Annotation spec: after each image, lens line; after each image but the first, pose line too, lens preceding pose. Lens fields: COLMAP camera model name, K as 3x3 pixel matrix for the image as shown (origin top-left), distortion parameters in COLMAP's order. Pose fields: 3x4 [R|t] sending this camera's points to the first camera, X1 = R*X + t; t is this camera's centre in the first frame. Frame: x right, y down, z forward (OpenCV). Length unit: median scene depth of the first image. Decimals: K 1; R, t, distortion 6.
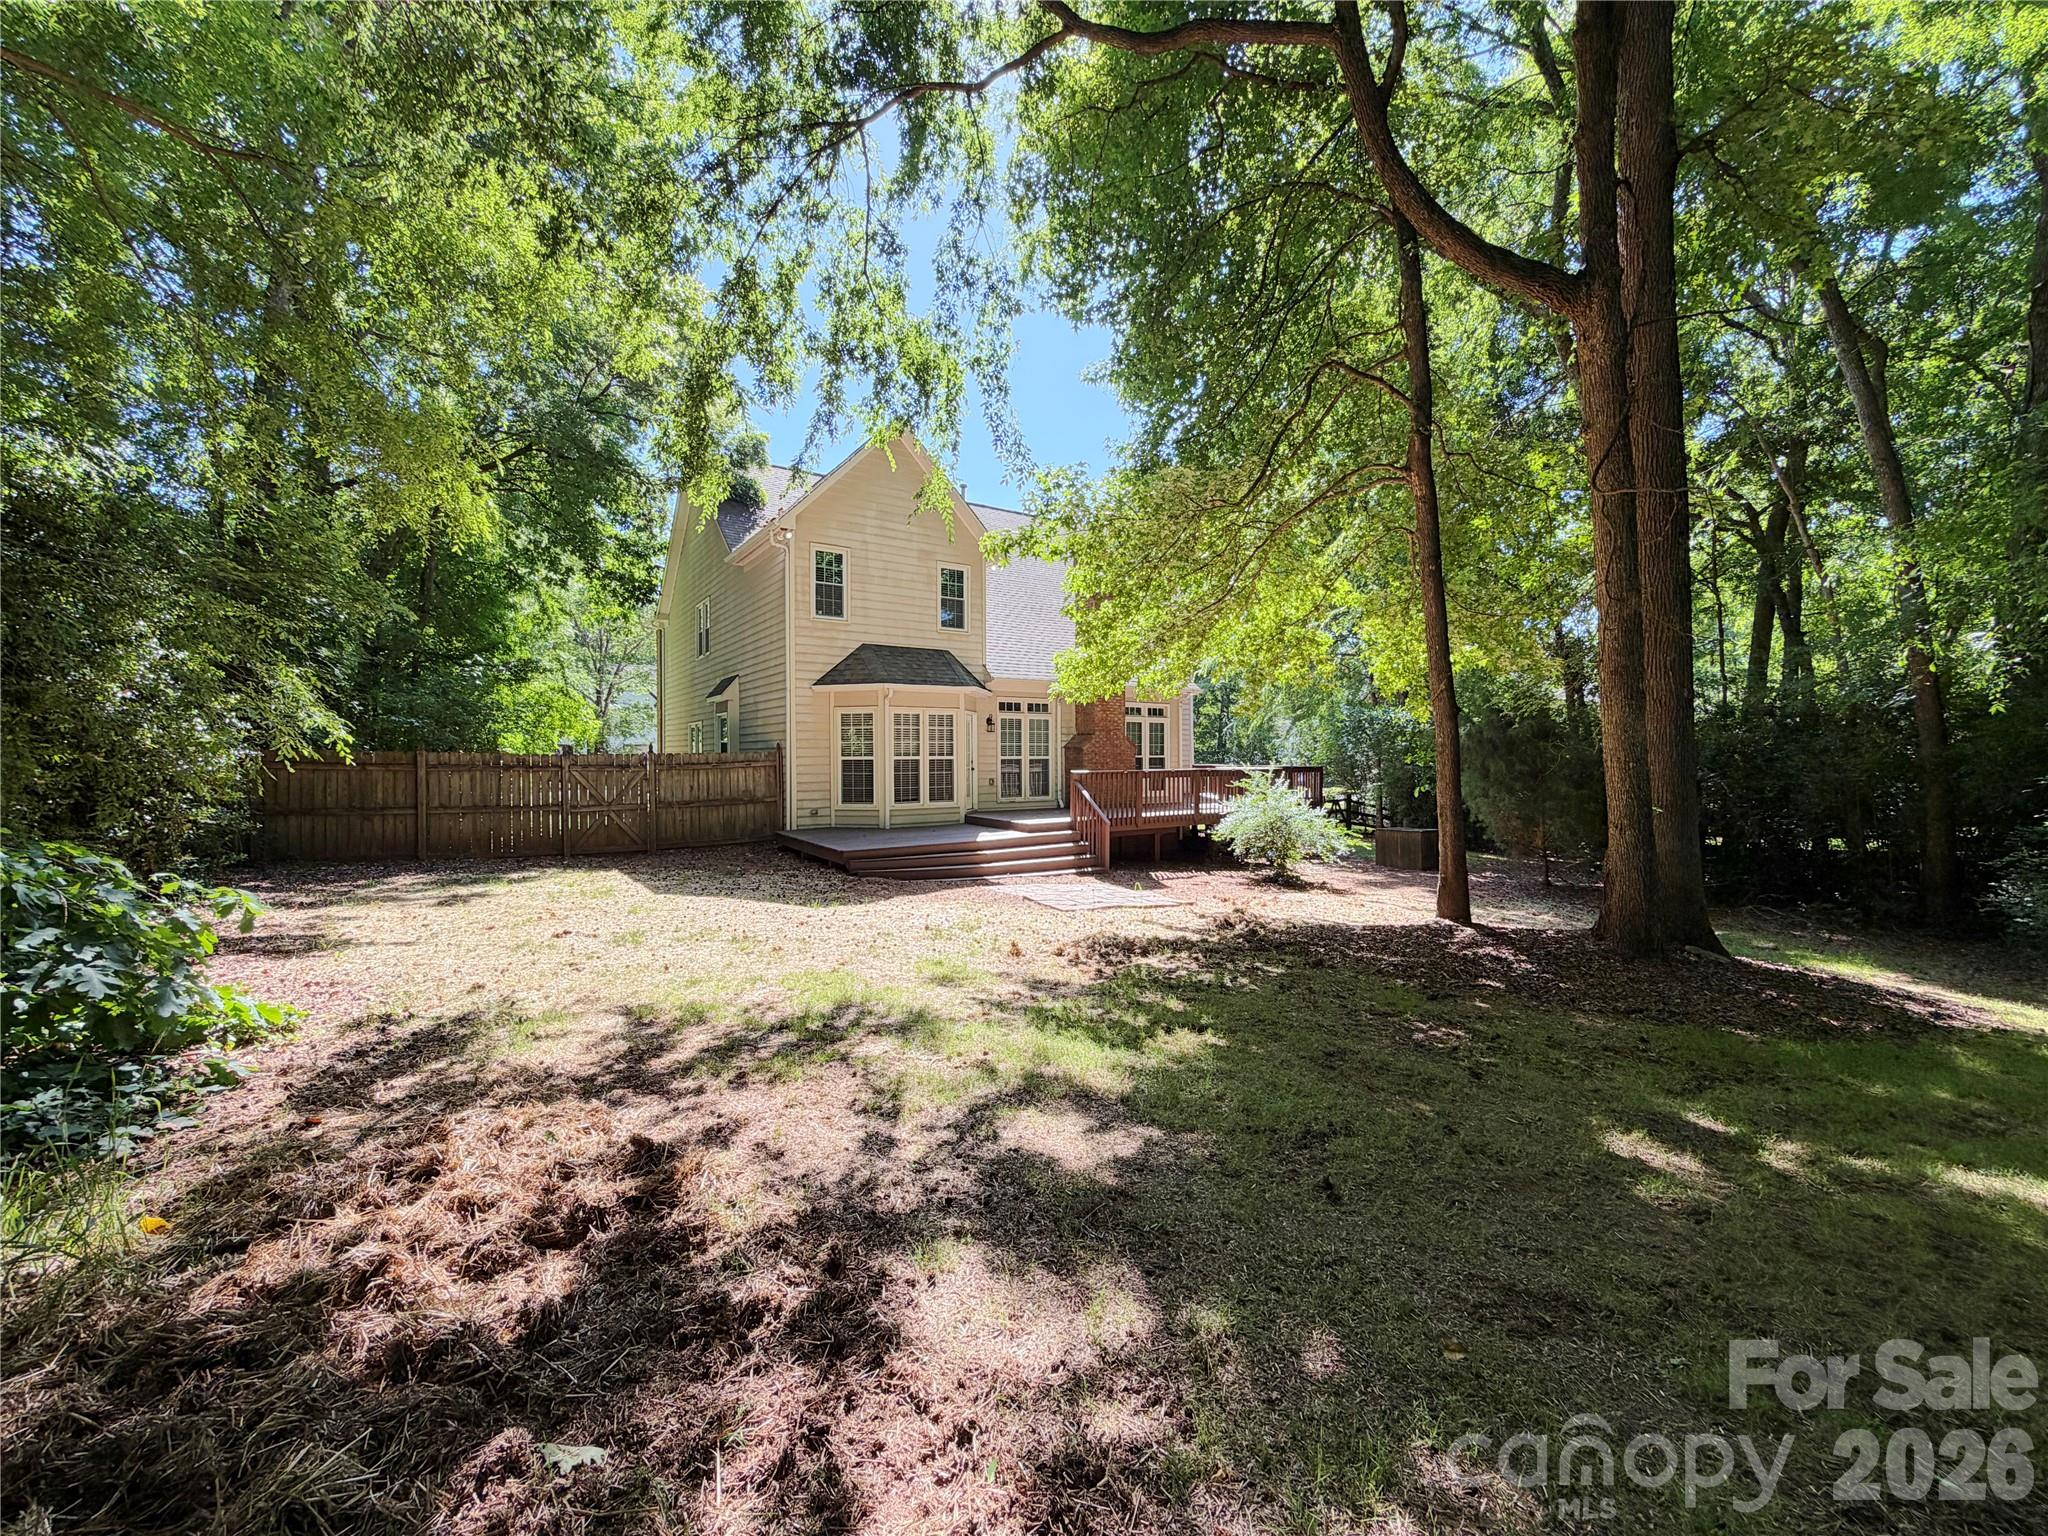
lens RADIAL K [[818.4, 0, 1018.2], [0, 818.4, 767.2], [0, 0, 1]] dist [0.000574, -0.000324]
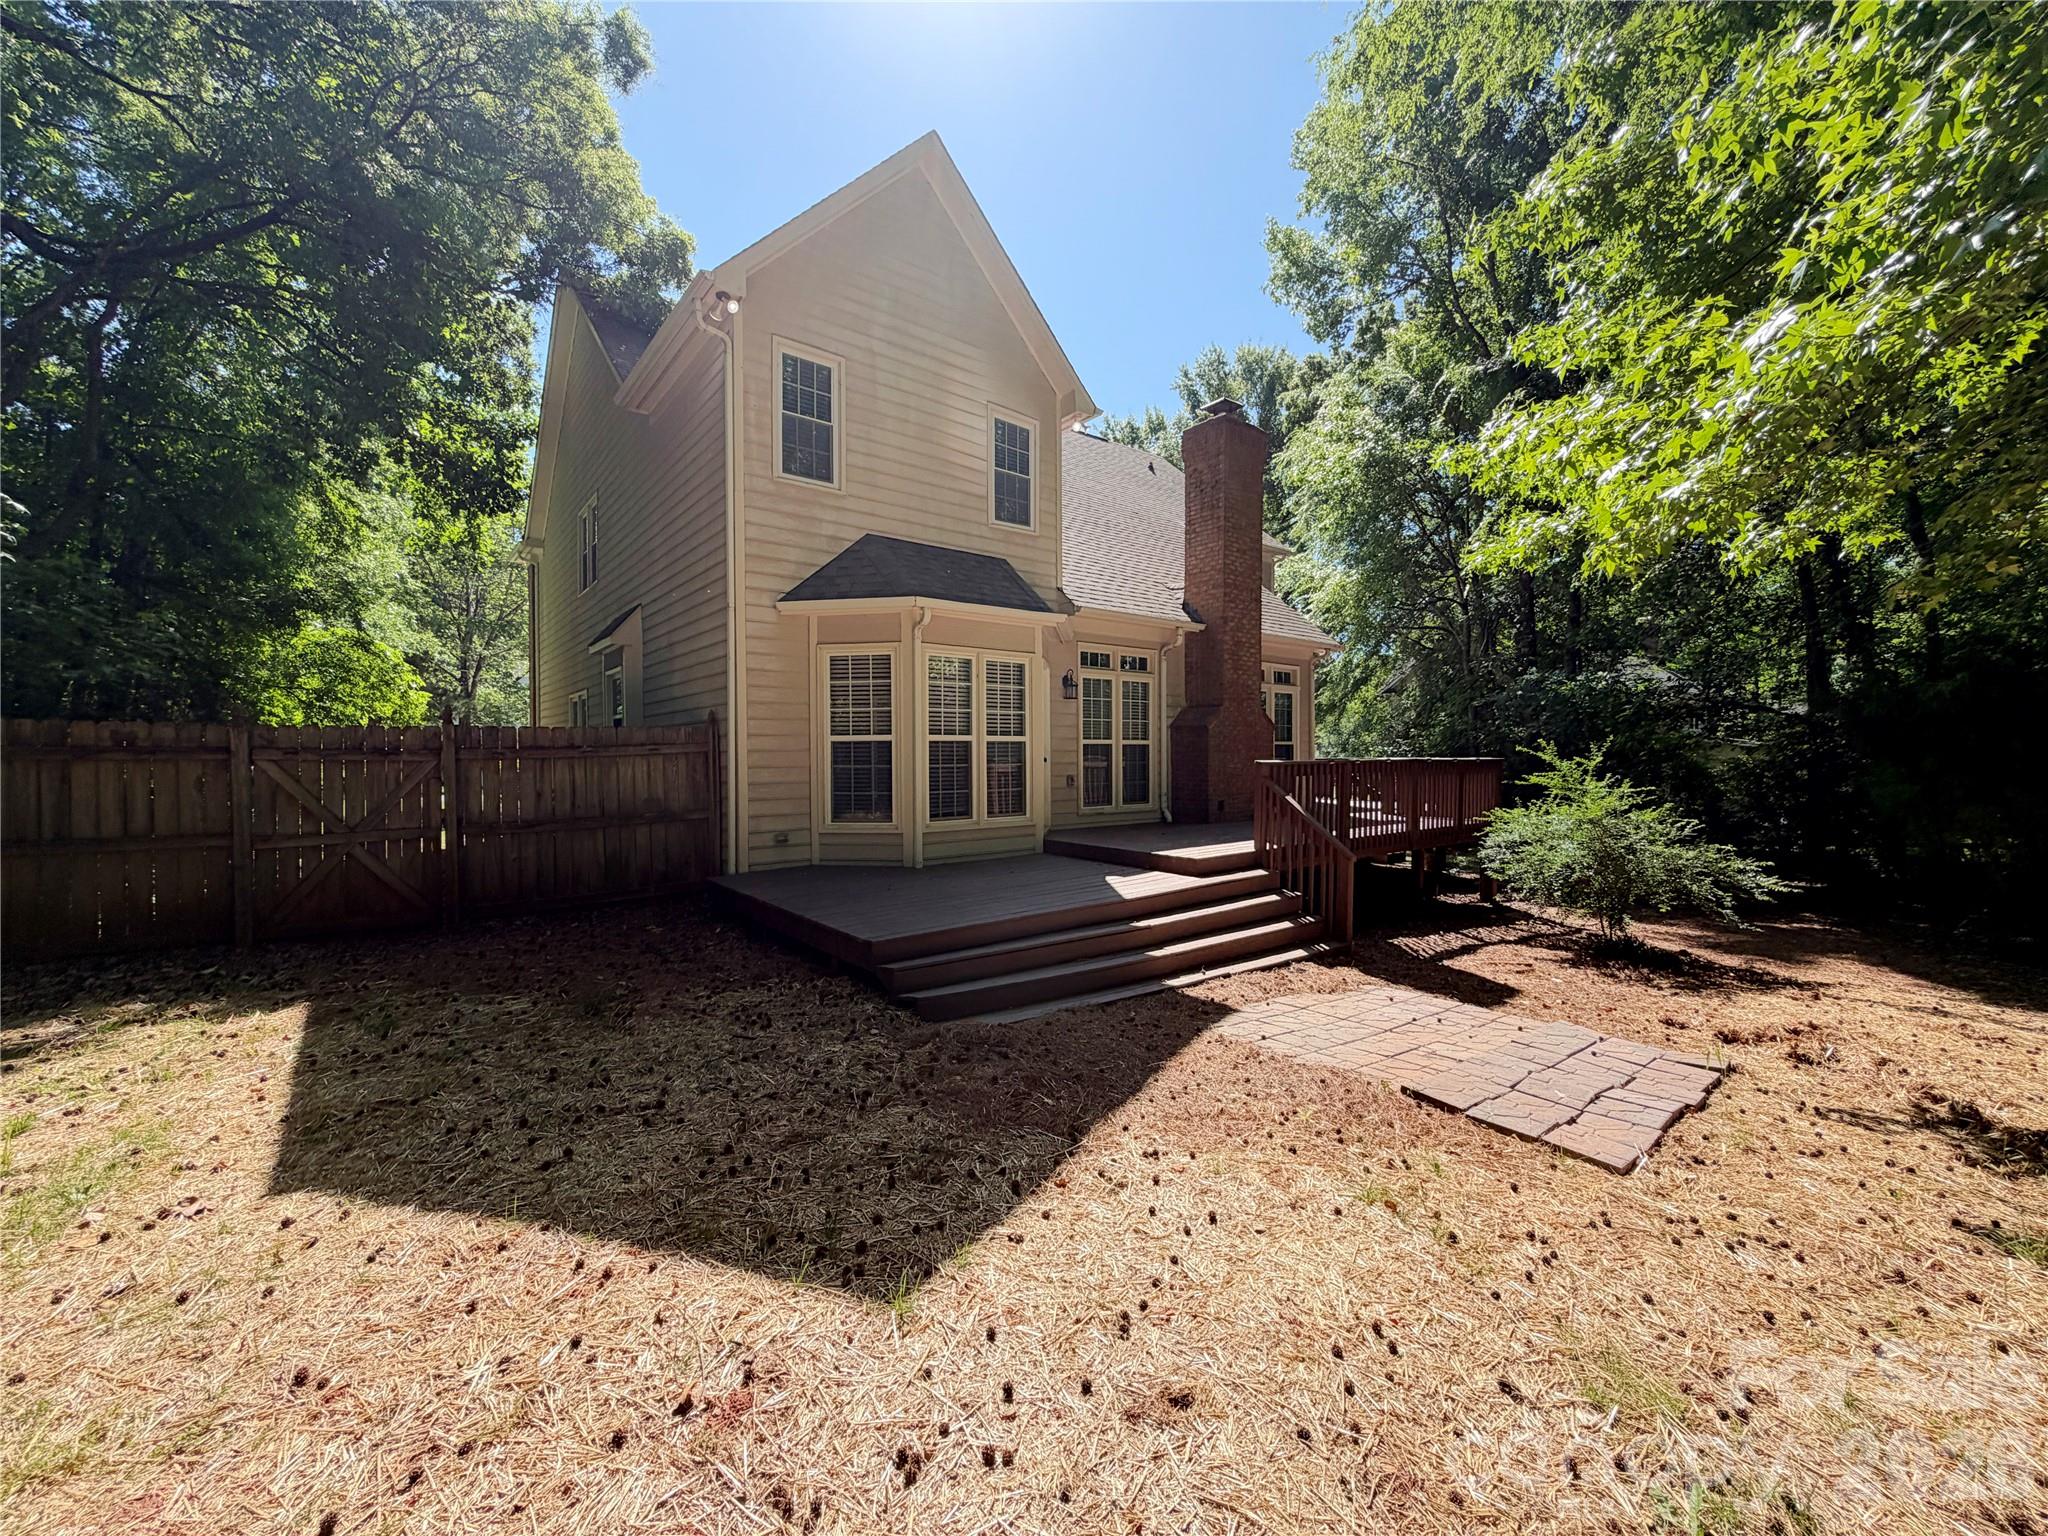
lens RADIAL K [[818.4, 0, 1018.2], [0, 818.4, 767.2], [0, 0, 1]] dist [0.000574, -0.000324]
pose [[0.996719, -0.004026, 0.080841, -0.133492], [0.004166, 0.999990, -0.001555, 0.009066], [-0.080834, 0.001887, 0.996726, 0.438414]]
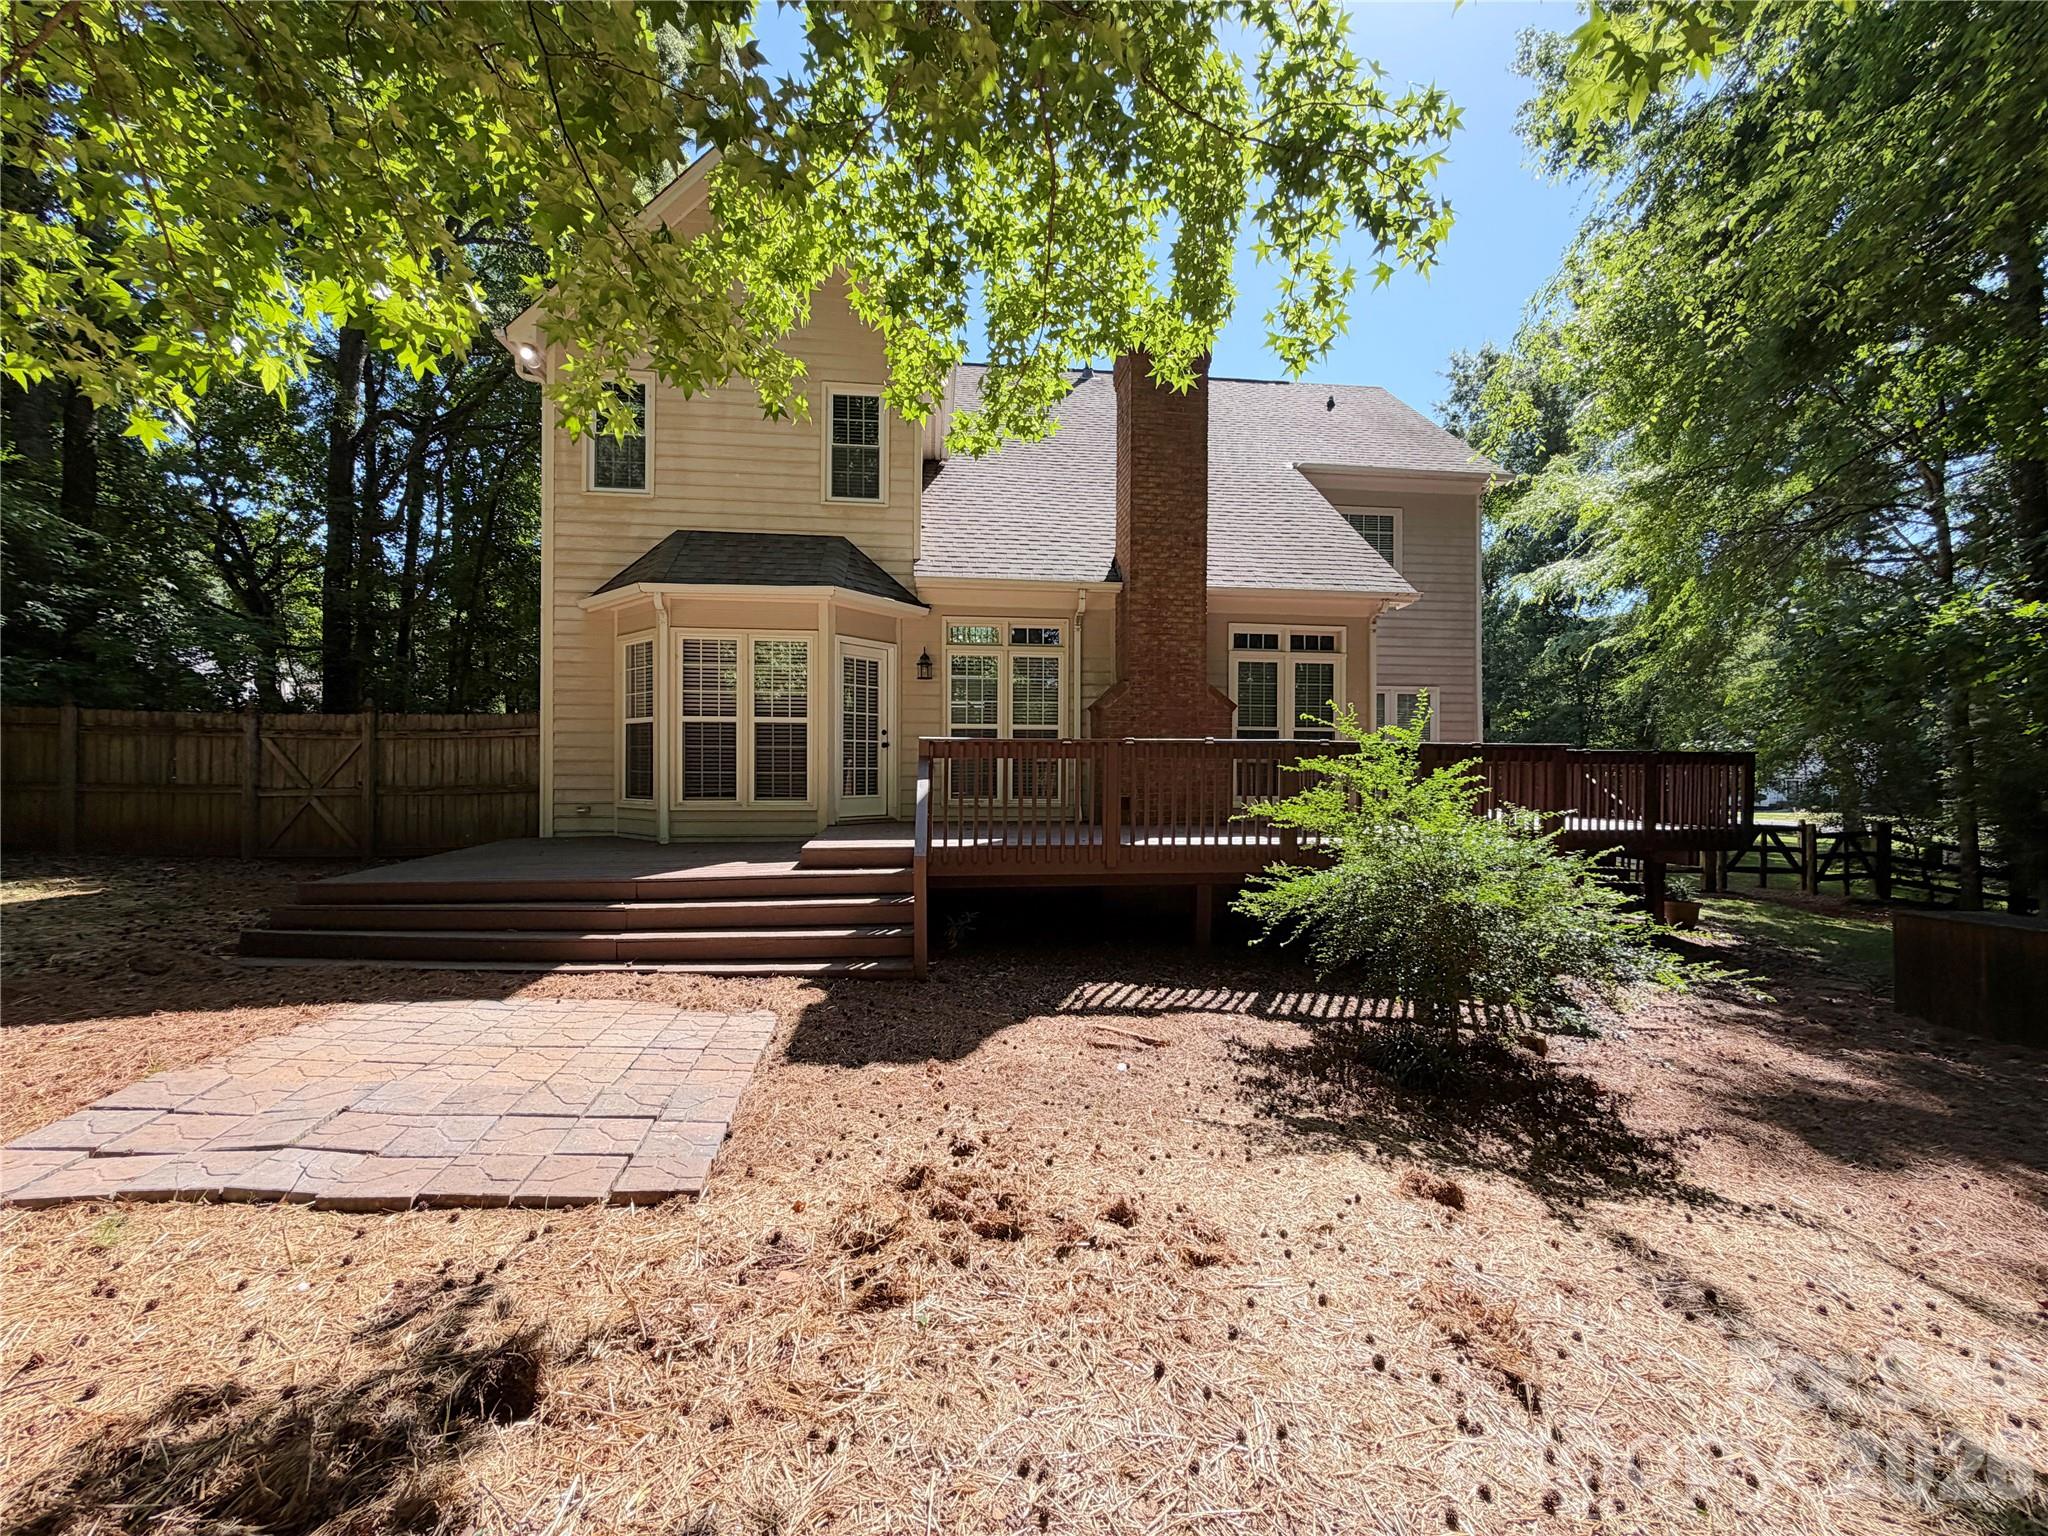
lens RADIAL K [[818.4, 0, 1018.2], [0, 818.4, 767.2], [0, 0, 1]] dist [0.000574, -0.000324]
pose [[0.889953, 0.008462, -0.455974, 0.304529], [-0.014897, 0.999834, -0.010519, 0.023858], [0.455809, 0.016154, 0.889931, 0.589043]]
